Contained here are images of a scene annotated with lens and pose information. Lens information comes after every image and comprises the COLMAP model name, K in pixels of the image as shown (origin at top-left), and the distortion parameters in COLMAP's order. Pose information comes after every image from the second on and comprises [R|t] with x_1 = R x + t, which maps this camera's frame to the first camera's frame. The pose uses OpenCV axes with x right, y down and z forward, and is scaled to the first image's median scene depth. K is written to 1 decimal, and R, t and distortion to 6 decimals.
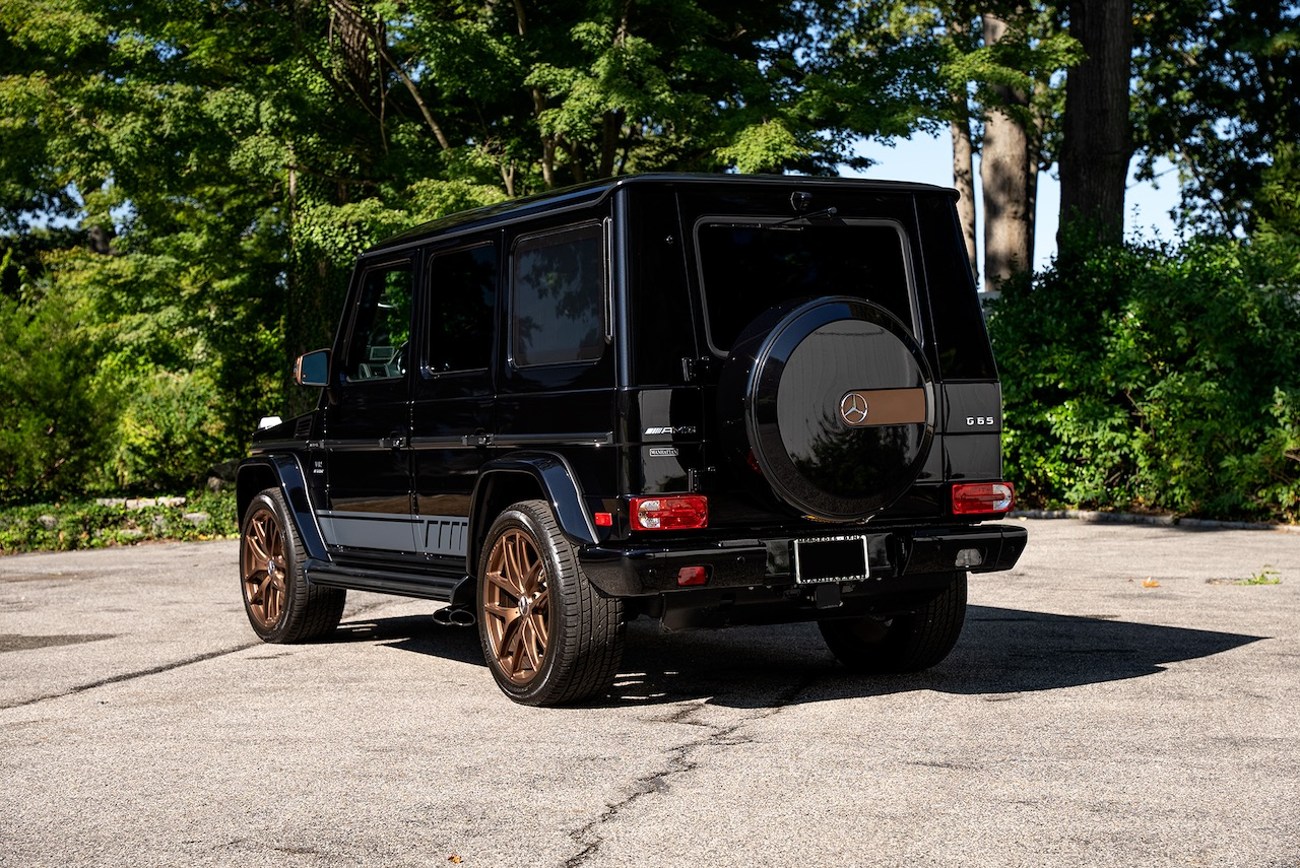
lens RADIAL K [[2151.9, 0, 648.3], [0, 2151.9, 415.4], [0, 0, 1]] dist [0.107292, 0.853994]
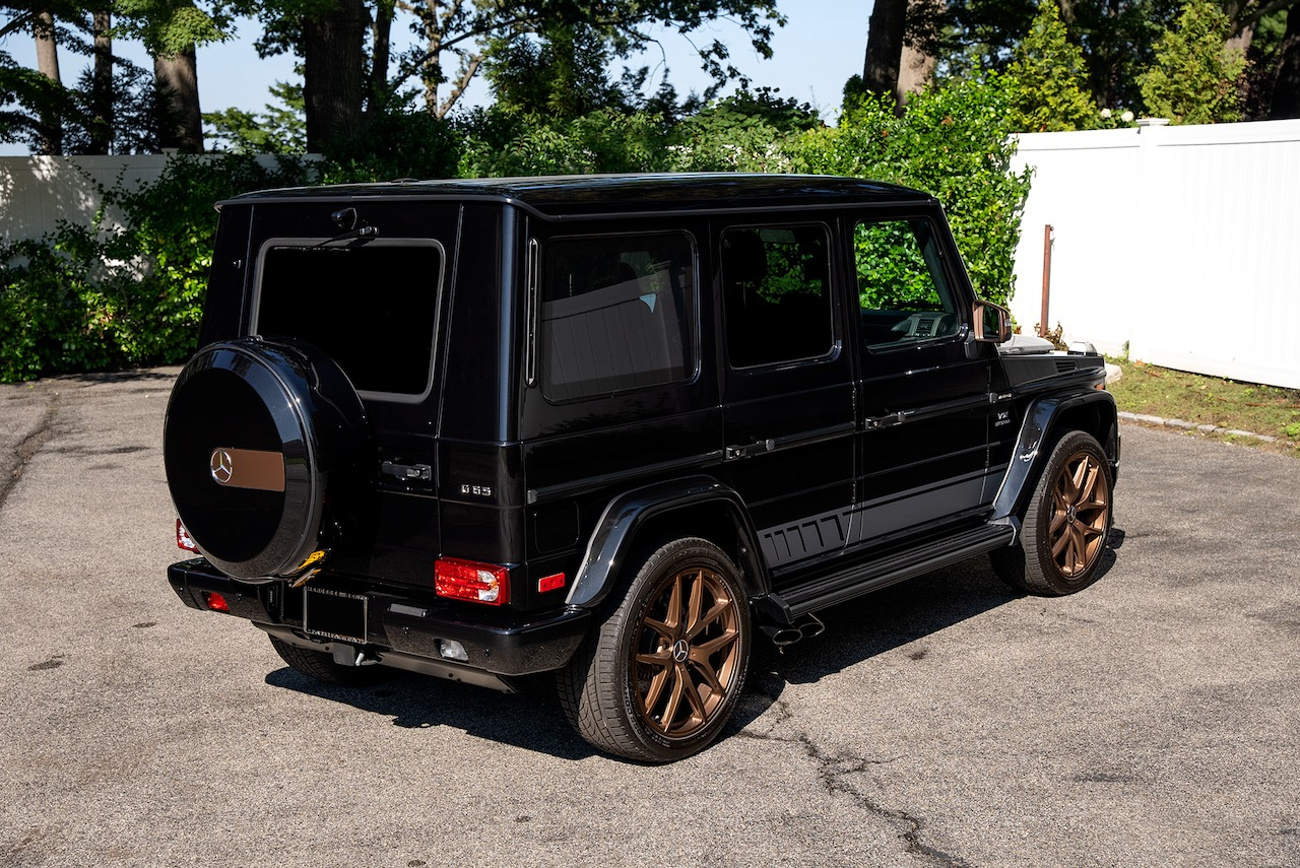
lens RADIAL K [[1765.2, 0, 656.9], [0, 1765.2, 413.5], [0, 0, 1]] dist [0.022868, 0.500728]
pose [[0.868259, -0.065234, 0.491804, -0.172352], [0.003150, 0.992022, 0.126024, -0.046199], [-0.496102, -0.107872, 0.861537, 0.129246]]
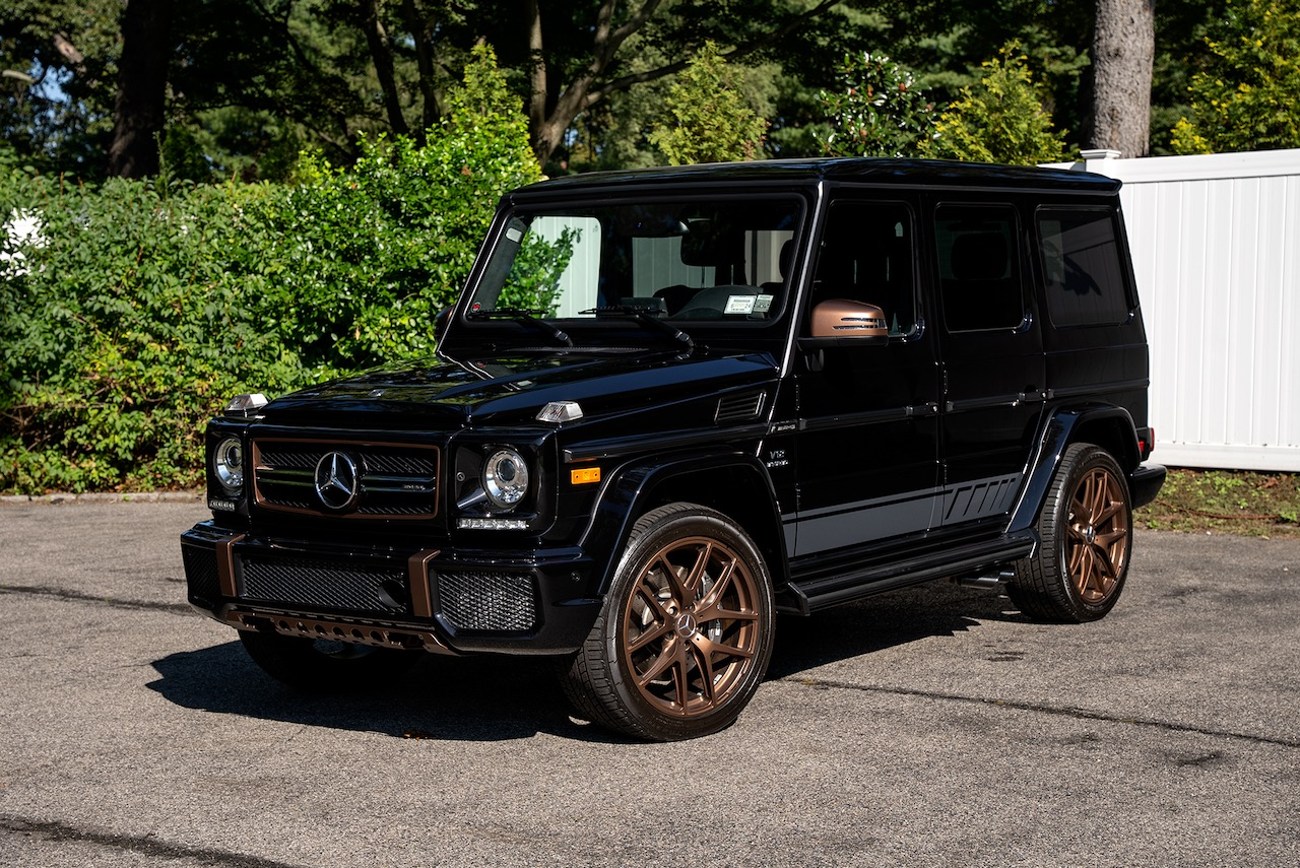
lens RADIAL K [[2151.9, 0, 648.3], [0, 2151.9, 415.4], [0, 0, 1]] dist [0.107292, 0.853994]
pose [[0.456354, -0.034419, 0.889132, -0.352939], [0.004869, 0.999333, 0.036186, -0.011524], [-0.889785, -0.012185, 0.456218, 0.369693]]
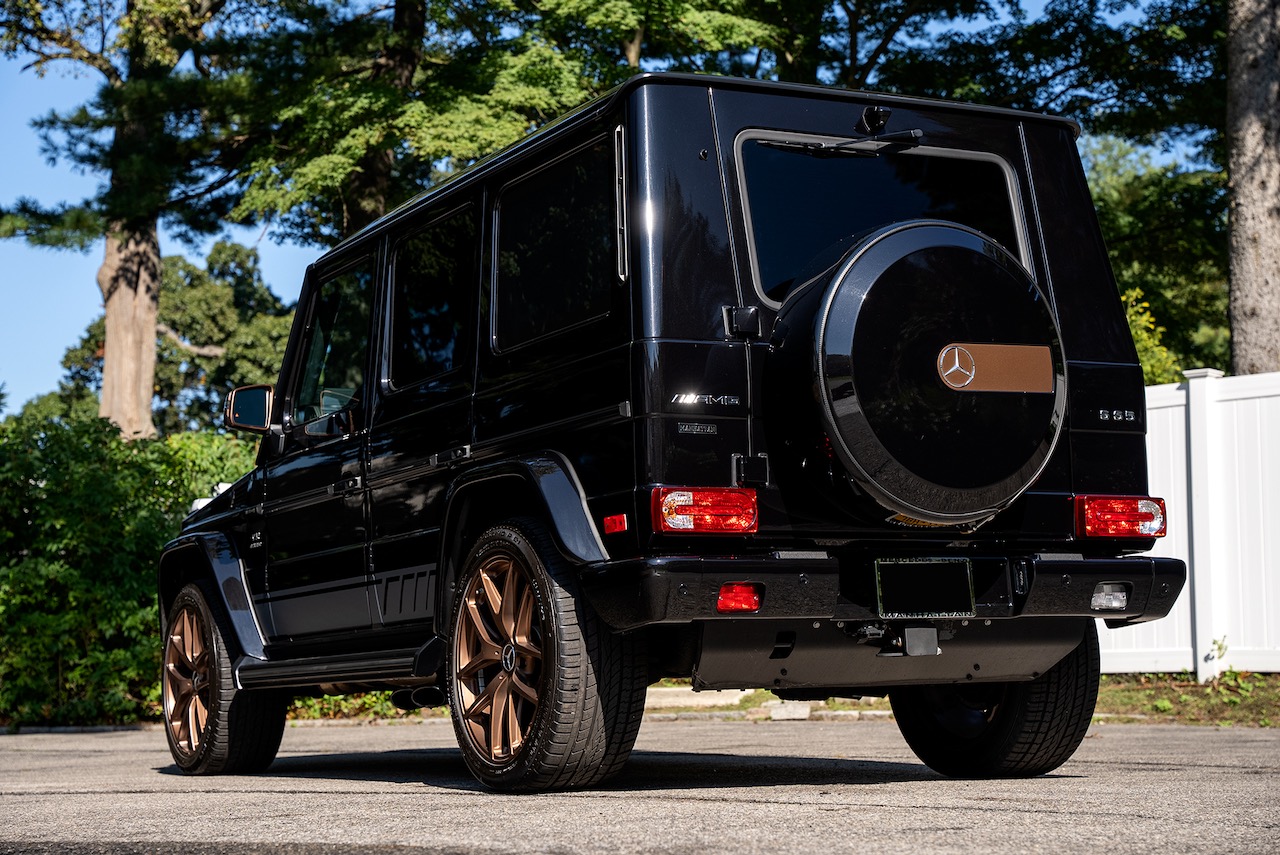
lens RADIAL K [[2209.7, 0, 640.0], [0, 2209.7, 427.5], [0, 0, 1]] dist [0.054938, 1.309637]
pose [[0.554907, 0.108448, 0.824813, -0.386083], [0.003770, 0.991129, -0.132852, 0.050934], [-0.831904, 0.076830, 0.549576, 0.302929]]
